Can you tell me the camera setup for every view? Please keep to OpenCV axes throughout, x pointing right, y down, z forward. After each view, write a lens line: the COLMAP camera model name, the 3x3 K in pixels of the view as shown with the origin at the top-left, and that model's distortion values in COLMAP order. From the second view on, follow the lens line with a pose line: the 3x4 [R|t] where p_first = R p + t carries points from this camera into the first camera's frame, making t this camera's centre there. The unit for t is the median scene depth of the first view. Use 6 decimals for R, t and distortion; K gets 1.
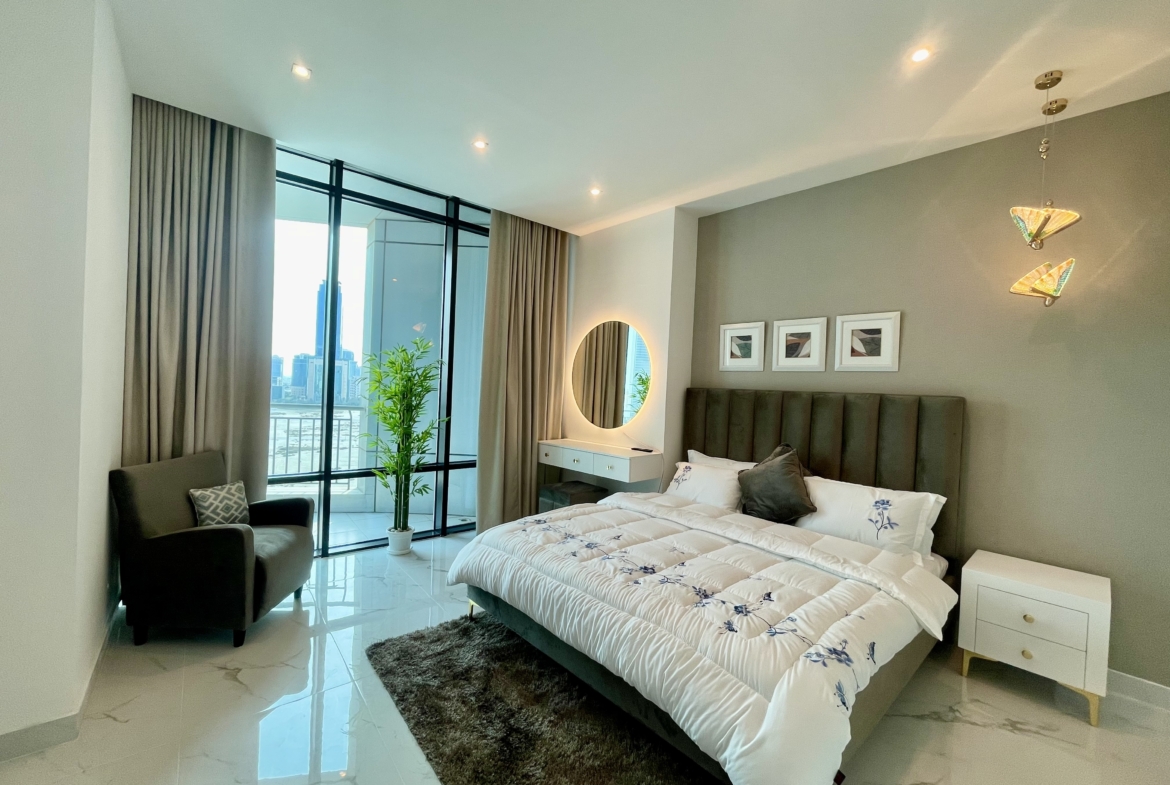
lens RADIAL K [[474.4, 0, 581.0], [0, 474.4, 394.0], [0, 0, 1]] dist [-0.003187, -0.000008]
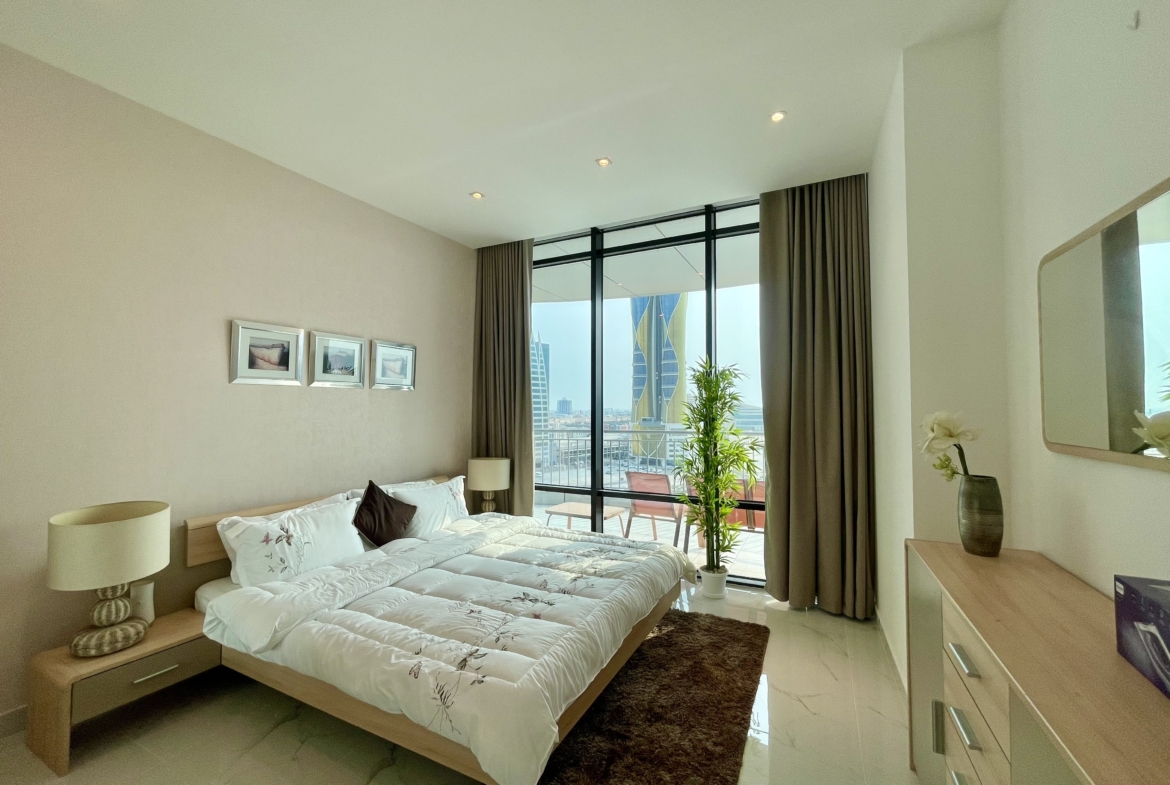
lens RADIAL K [[474.4, 0, 581.0], [0, 474.4, 394.0], [0, 0, 1]] dist [-0.003187, -0.000008]
pose [[0.357864, -0.074018, -0.930836, 0.538555], [0.009604, 0.997092, -0.075594, 0.015511], [0.933724, 0.018113, 0.357534, 0.502709]]
